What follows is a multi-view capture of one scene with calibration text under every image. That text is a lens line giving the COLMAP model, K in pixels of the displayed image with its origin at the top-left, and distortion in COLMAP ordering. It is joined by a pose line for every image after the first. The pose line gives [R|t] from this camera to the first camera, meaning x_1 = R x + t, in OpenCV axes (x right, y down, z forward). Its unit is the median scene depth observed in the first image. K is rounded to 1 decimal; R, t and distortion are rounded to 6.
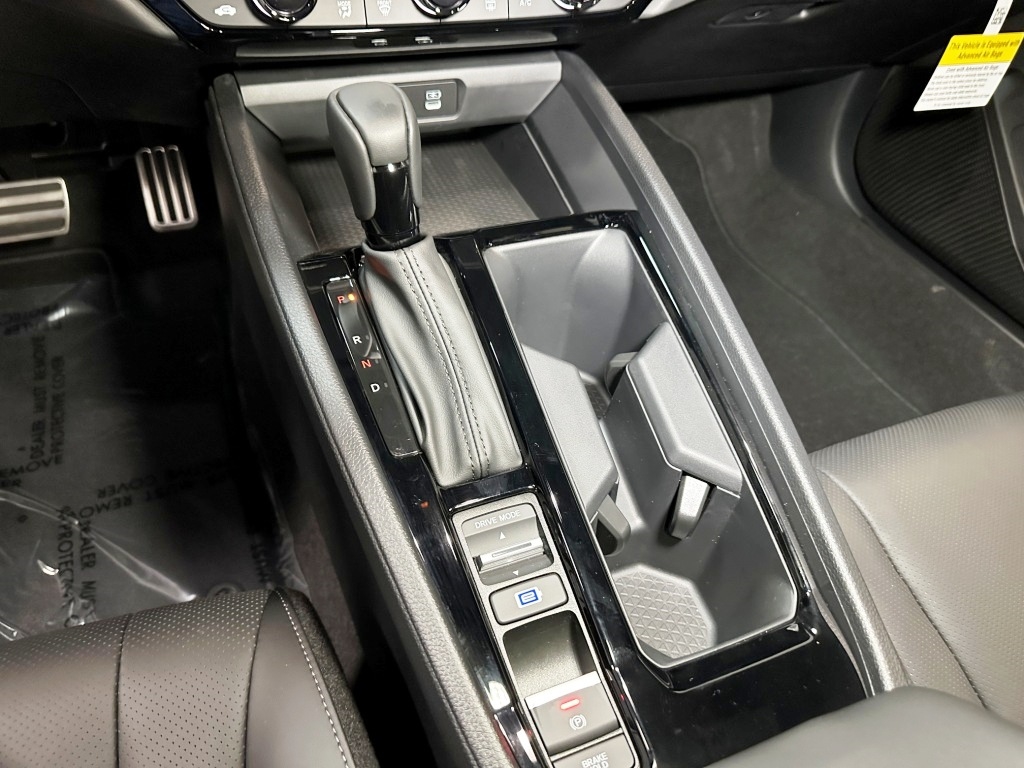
lens RADIAL K [[718.9, 0, 510.4], [0, 718.9, 385.7], [0, 0, 1]] dist [-0.012828, -0.003637]
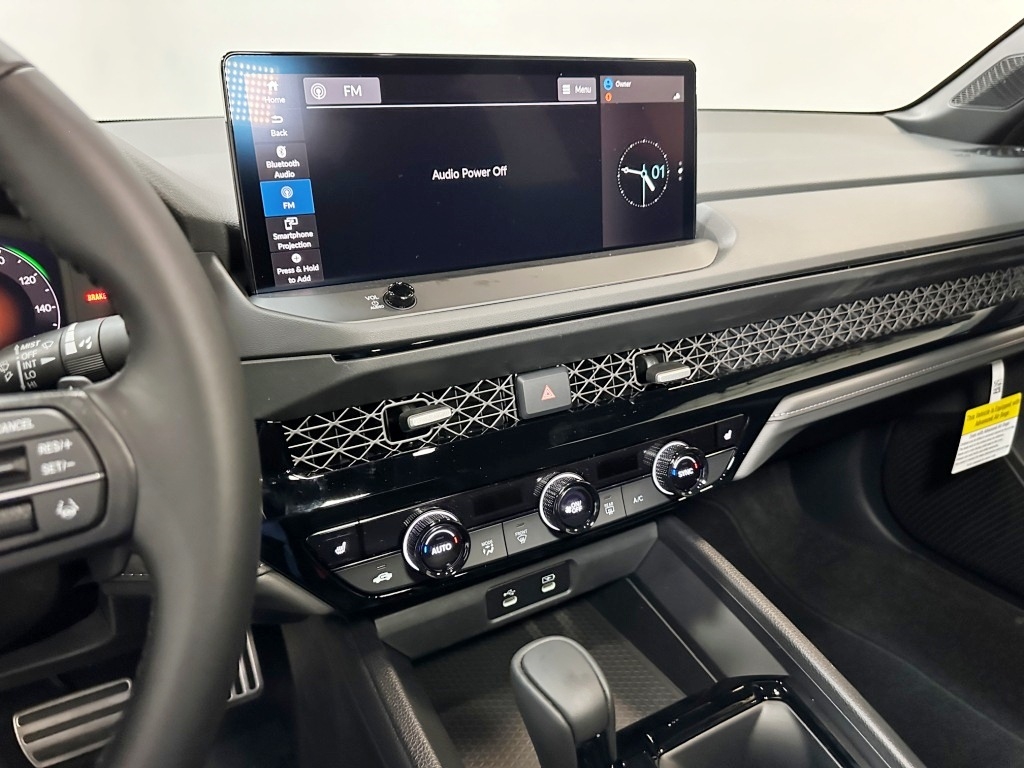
lens RADIAL K [[718.9, 0, 511.4], [0, 718.9, 384.3], [0, 0, 1]] dist [-0.012828, -0.003637]
pose [[0.987487, -0.145656, 0.060450, -0.136712], [0.157601, 0.897774, -0.411295, -0.184139], [0.005637, 0.415676, 0.909495, -0.028158]]
